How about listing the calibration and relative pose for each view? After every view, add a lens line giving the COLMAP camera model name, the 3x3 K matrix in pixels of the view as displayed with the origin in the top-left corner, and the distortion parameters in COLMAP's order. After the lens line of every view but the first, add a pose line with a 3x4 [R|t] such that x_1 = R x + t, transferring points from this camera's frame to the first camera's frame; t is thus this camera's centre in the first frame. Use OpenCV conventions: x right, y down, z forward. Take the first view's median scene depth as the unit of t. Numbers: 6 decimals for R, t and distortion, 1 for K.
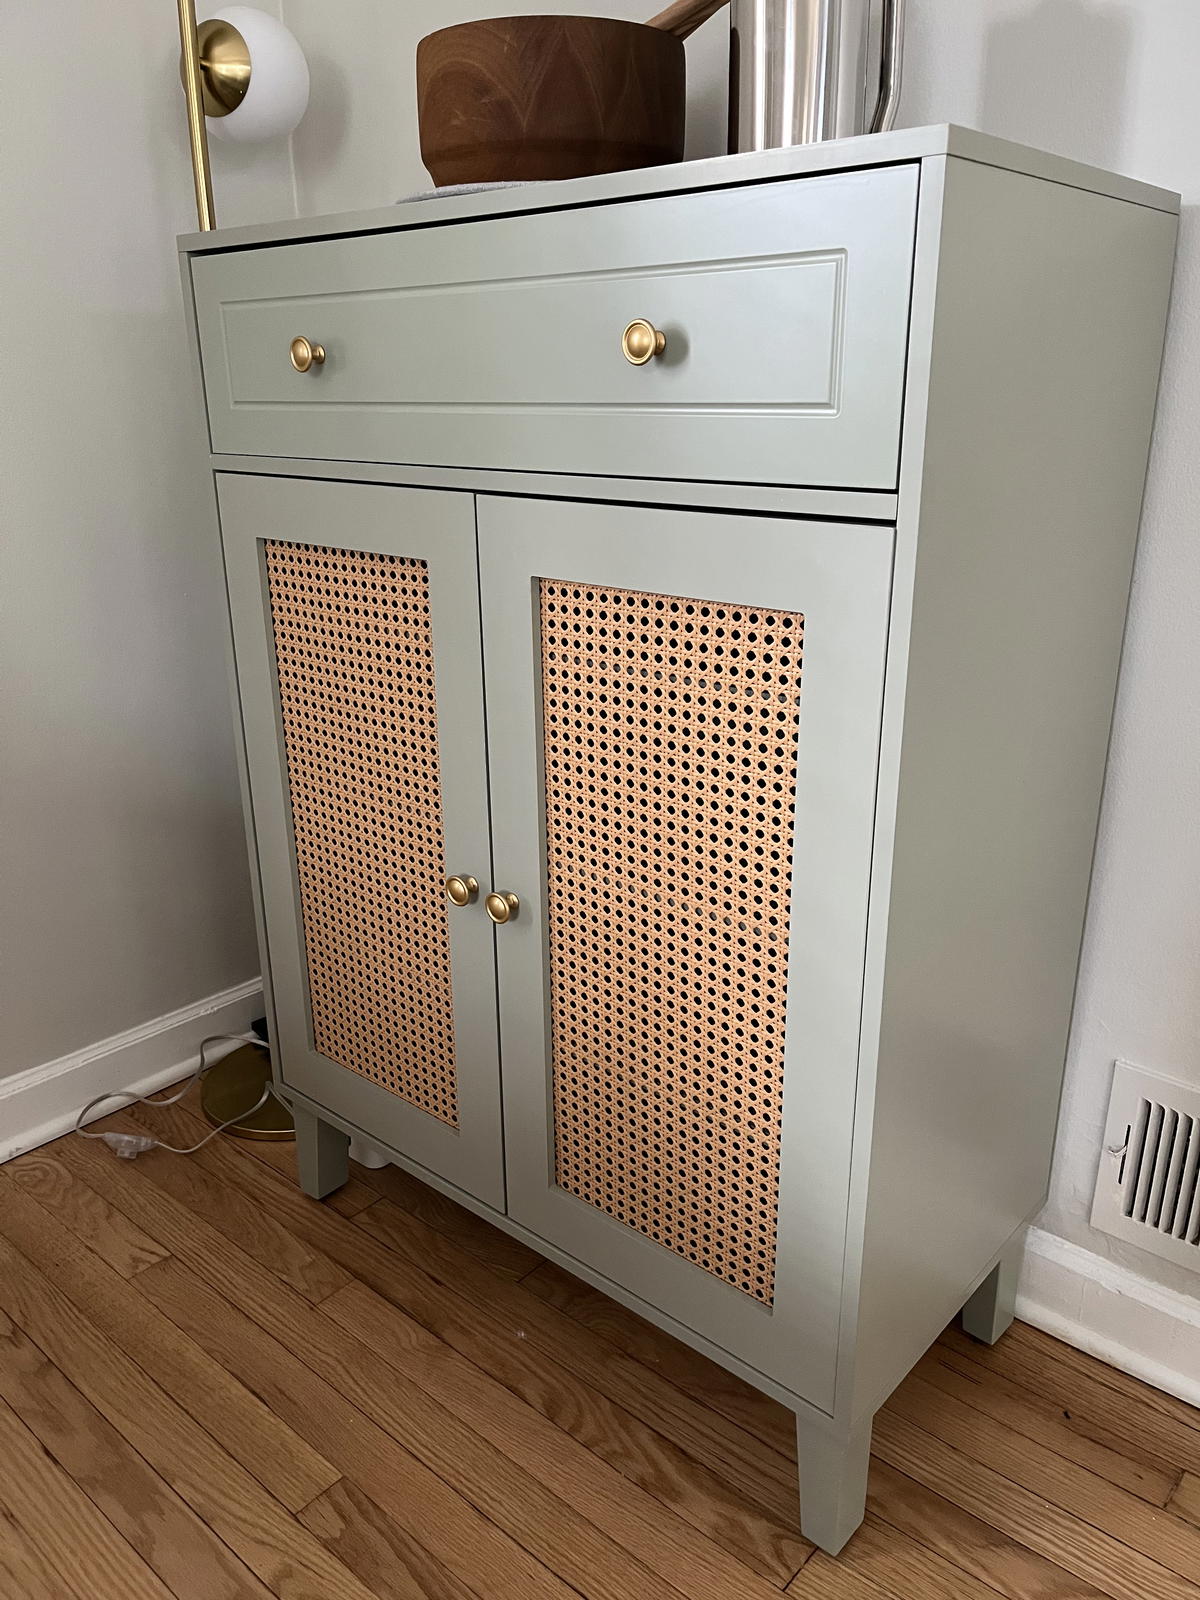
lens RADIAL K [[1206.9, 0, 600.0], [0, 1206.9, 800.0], [0, 0, 1]] dist [0.061110, -0.082492]
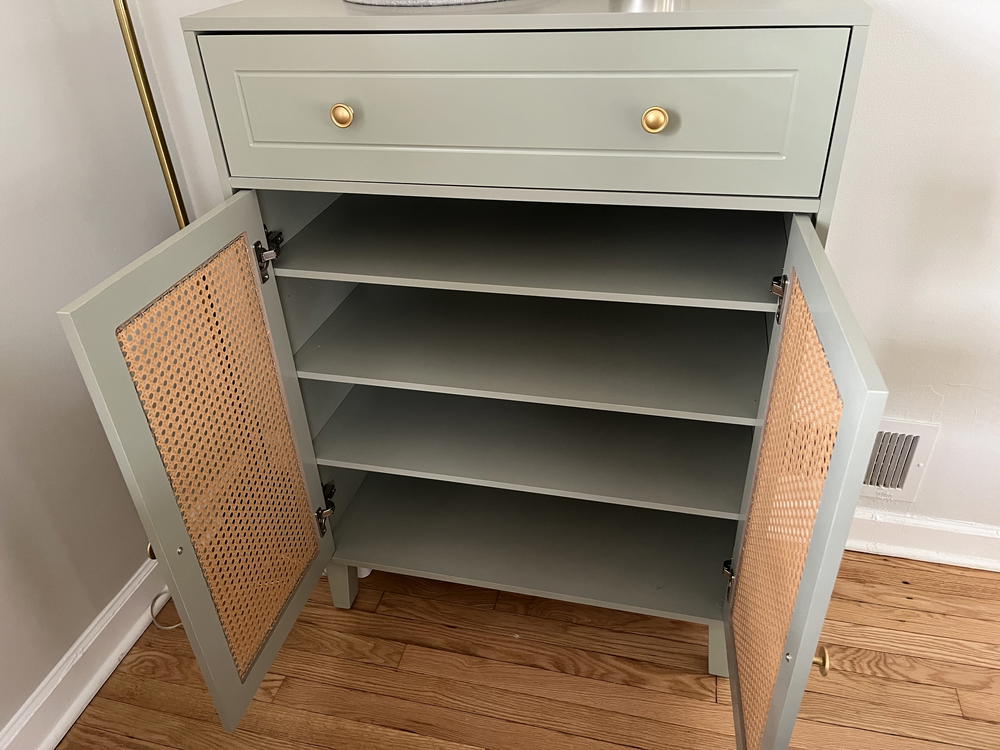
lens RADIAL K [[754.3, 0, 495.3], [0, 754.3, 377.7], [0, 0, 1]] dist [0.061110, -0.082492]
pose [[0.888669, -0.271612, 0.369452, -0.427851], [0.183943, 0.949185, 0.255368, -0.231421], [-0.420040, -0.158979, 0.893472, 0.070218]]
